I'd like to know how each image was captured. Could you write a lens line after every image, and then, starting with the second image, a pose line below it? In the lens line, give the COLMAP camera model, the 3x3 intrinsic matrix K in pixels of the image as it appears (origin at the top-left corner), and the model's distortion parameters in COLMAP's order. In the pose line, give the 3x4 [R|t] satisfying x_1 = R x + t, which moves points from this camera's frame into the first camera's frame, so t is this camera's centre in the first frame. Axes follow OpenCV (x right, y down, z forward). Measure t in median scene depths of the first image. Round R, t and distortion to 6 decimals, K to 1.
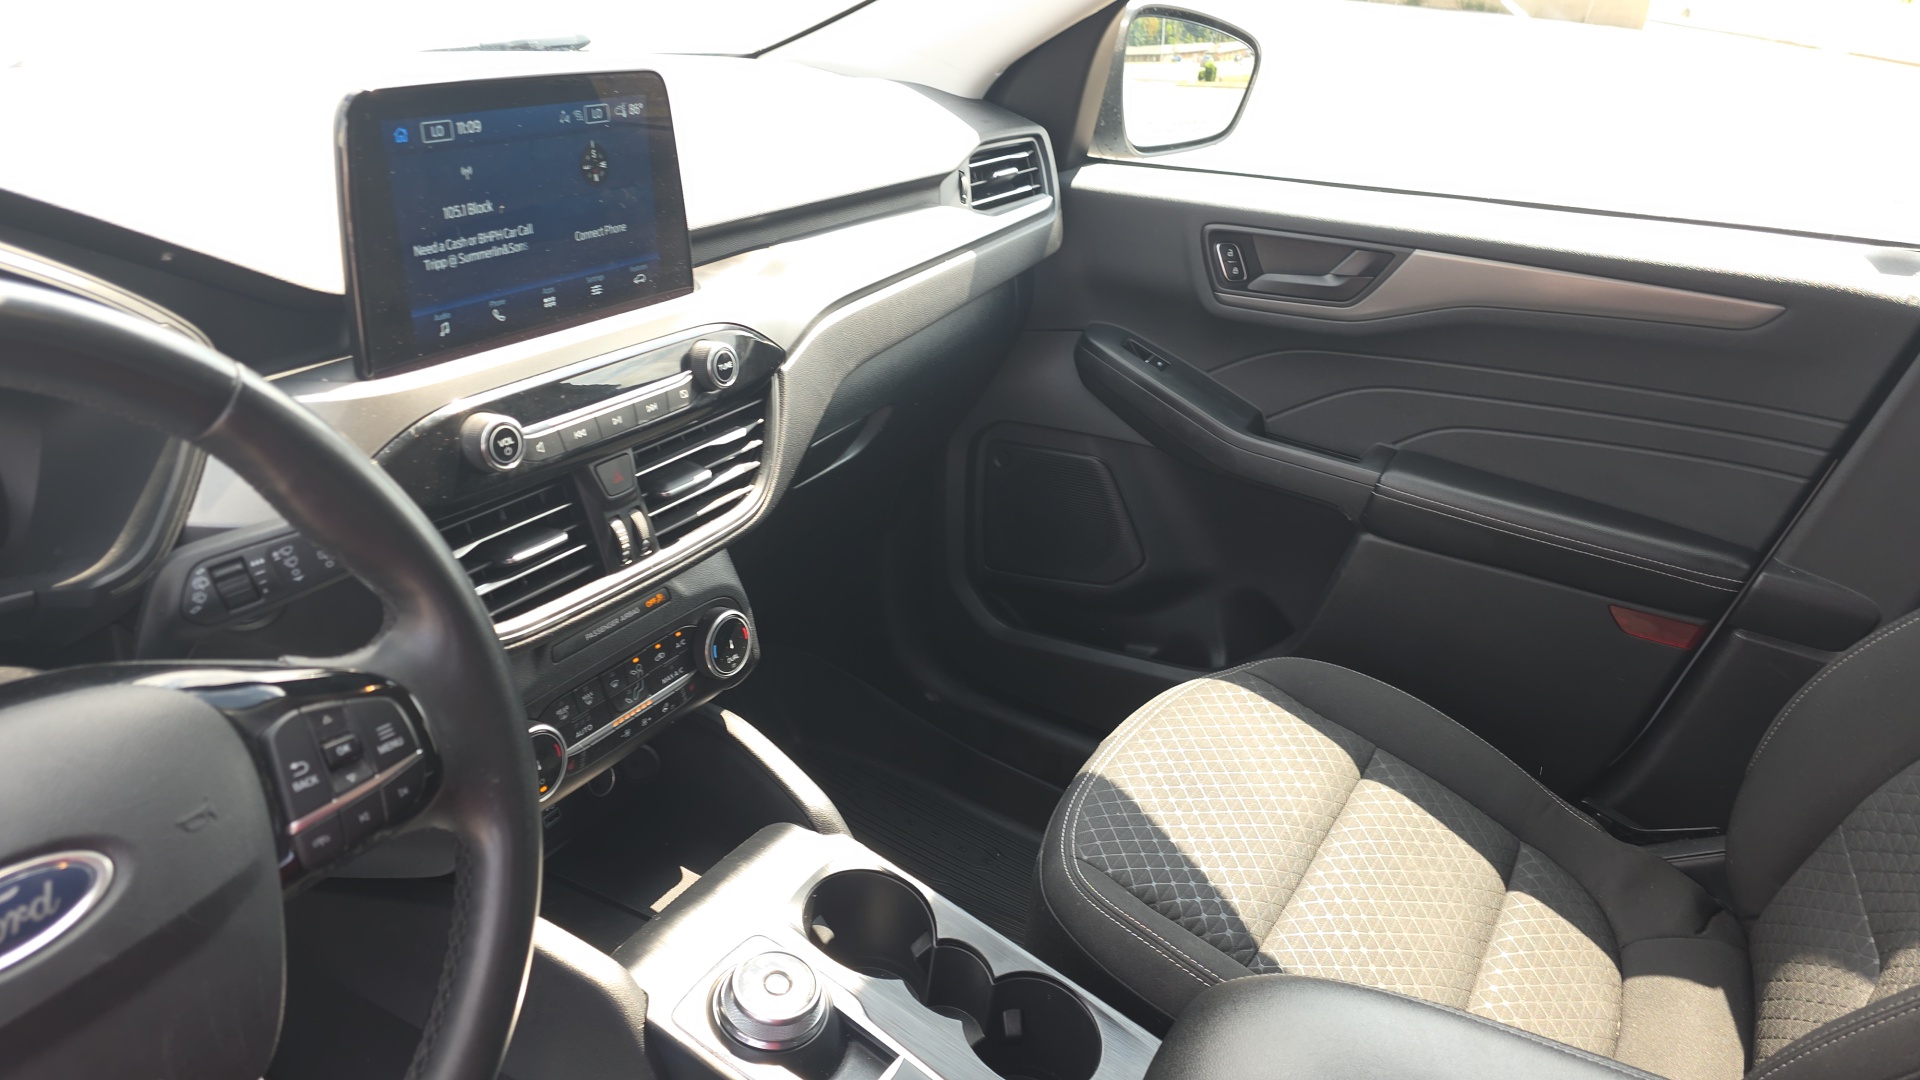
lens RADIAL K [[1303.2, 0, 991.8], [0, 1303.2, 574.0], [0, 0, 1]] dist [0.027266, -0.027864]
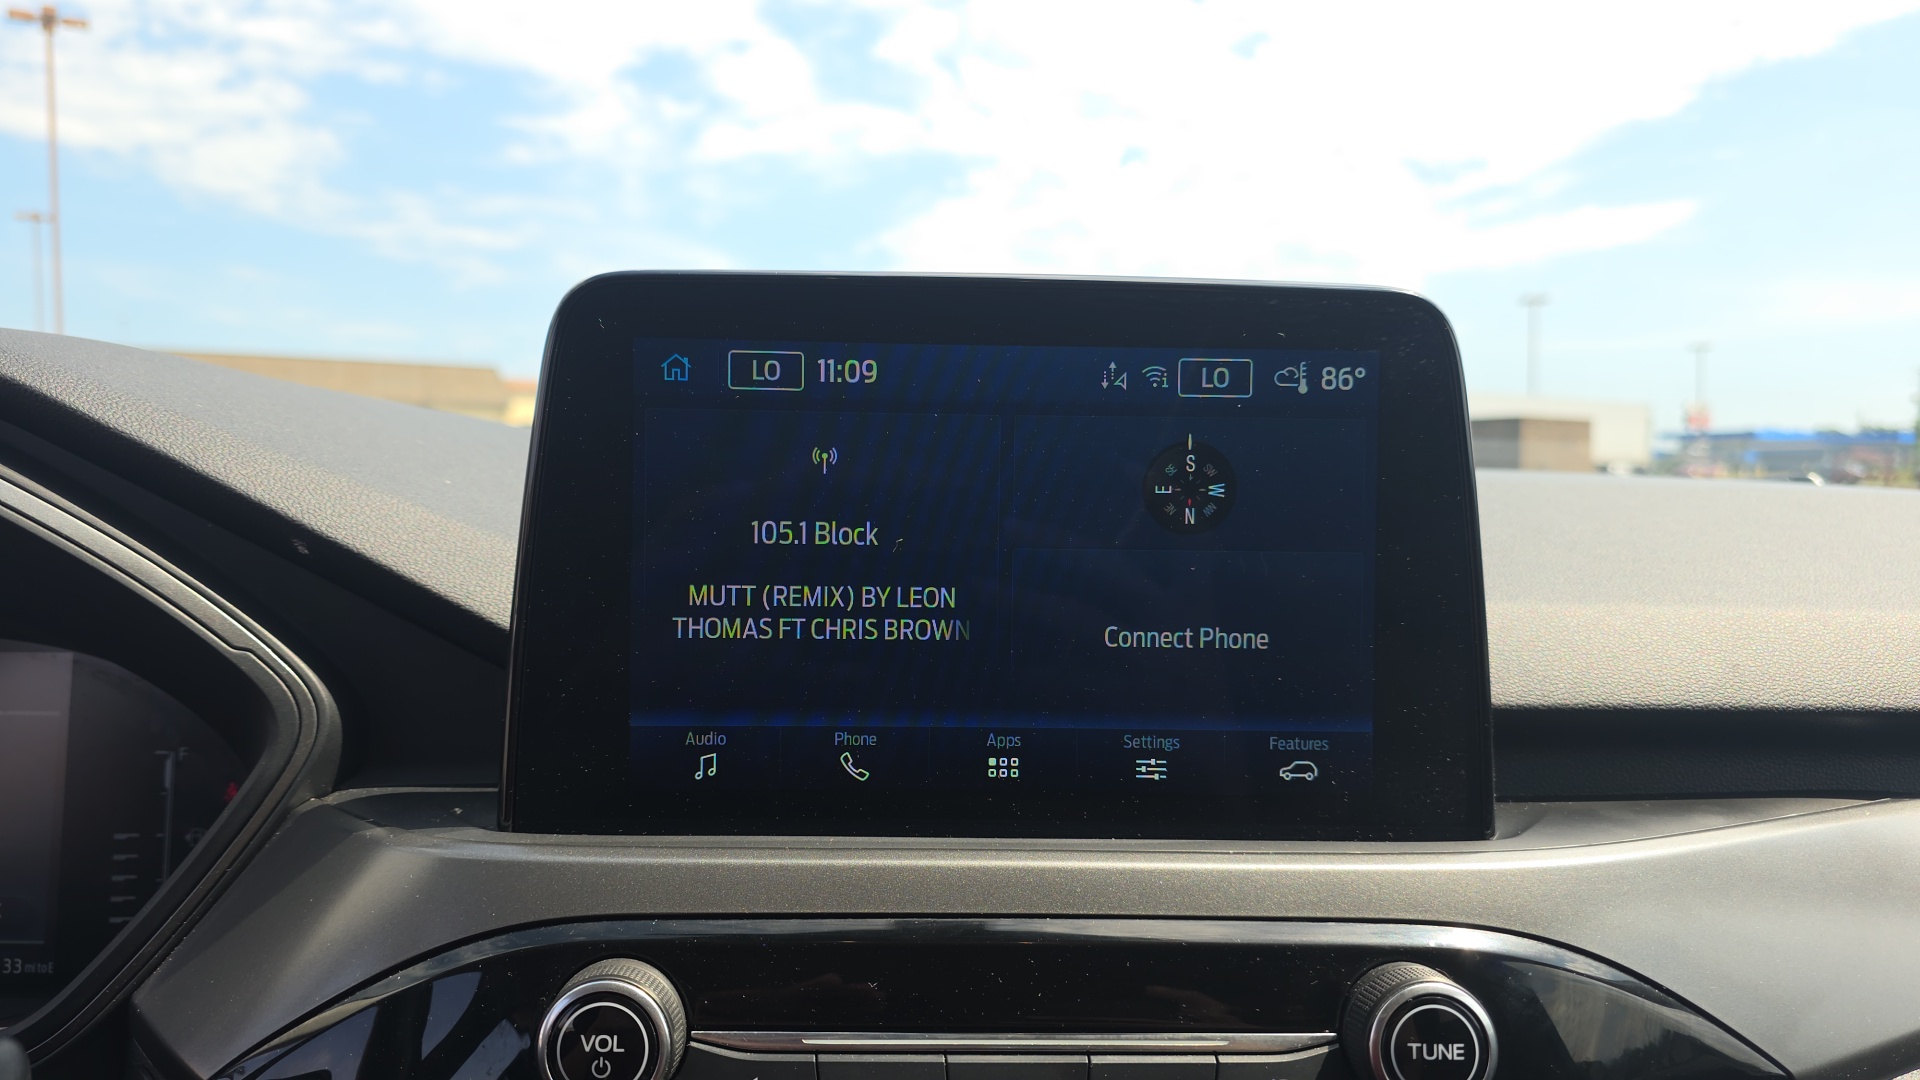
lens RADIAL K [[1337.4, 0, 930.5], [0, 1337.4, 548.0], [0, 0, 1]] dist [0.080243, -0.100395]
pose [[0.506826, -0.003184, -0.862042, 0.029649], [-0.366680, 0.904222, -0.218924, -0.138061], [0.780175, 0.427050, 0.457116, 0.614559]]
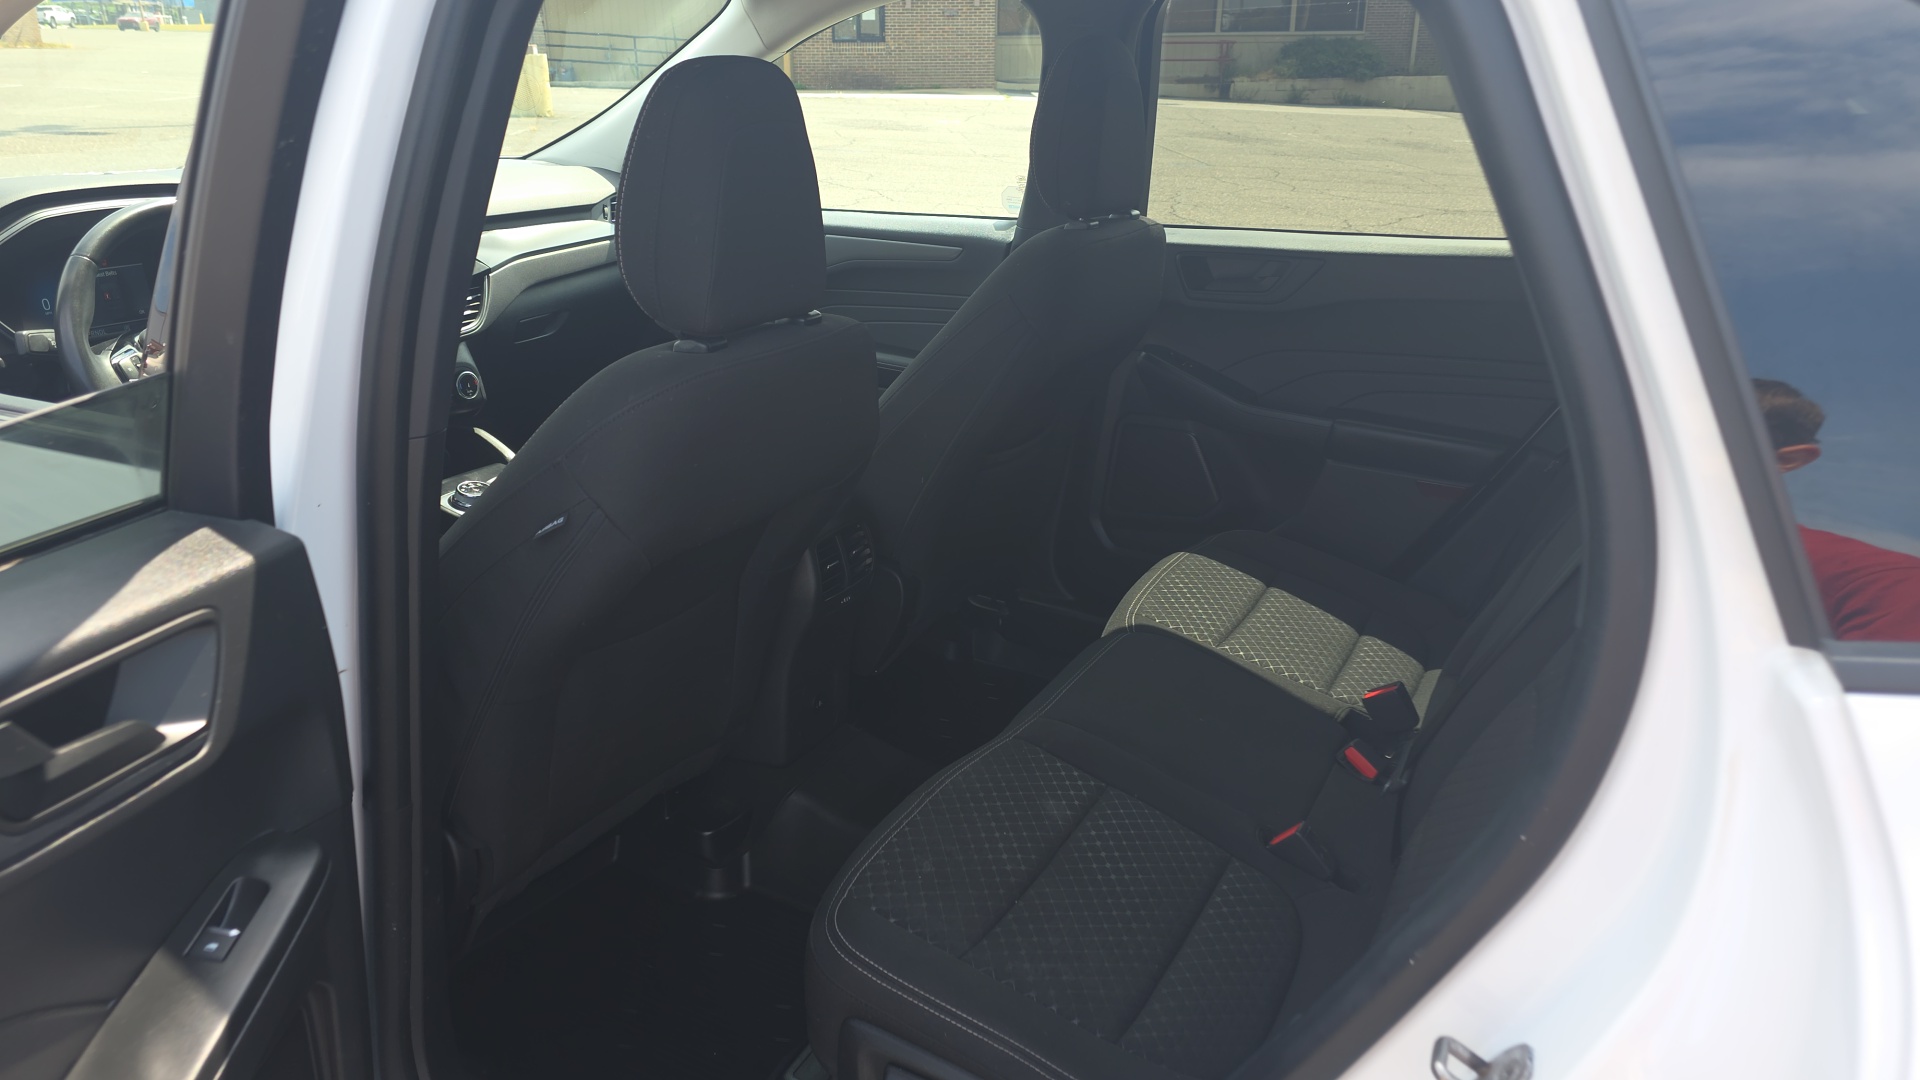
lens RADIAL K [[1323.2, 0, 955.6], [0, 1323.2, 540.9], [0, 0, 1]] dist [0.051821, -0.054791]
pose [[0.999138, -0.041334, -0.003945, 0.717364], [0.040724, 0.994040, -0.101126, 0.640885], [0.008101, 0.100879, 0.994866, -1.469345]]
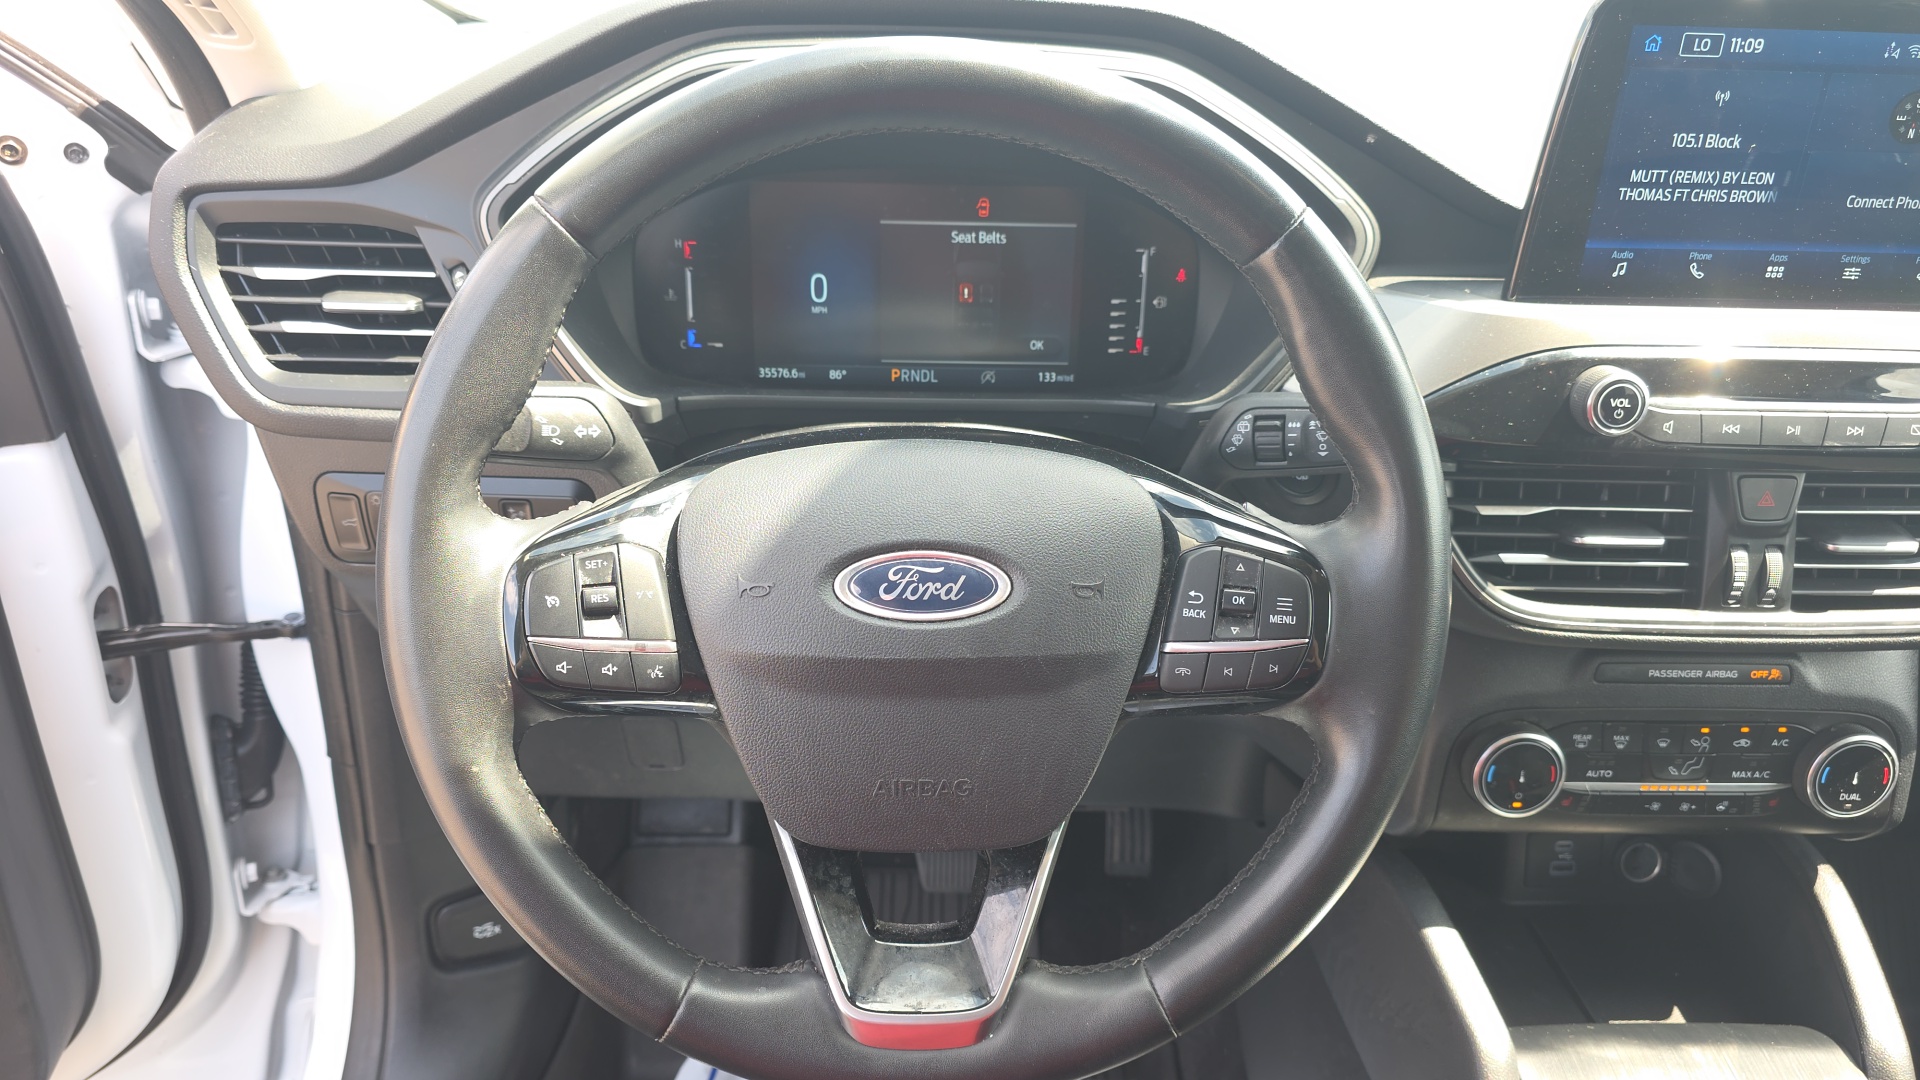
lens RADIAL K [[1323.2, 0, 955.6], [0, 1323.2, 540.9], [0, 0, 1]] dist [0.051821, -0.054791]
pose [[0.514975, 0.328329, -0.791834, 0.094514], [-0.377443, 0.916223, 0.134433, 0.021222], [0.769635, 0.229643, 0.595757, 0.122971]]
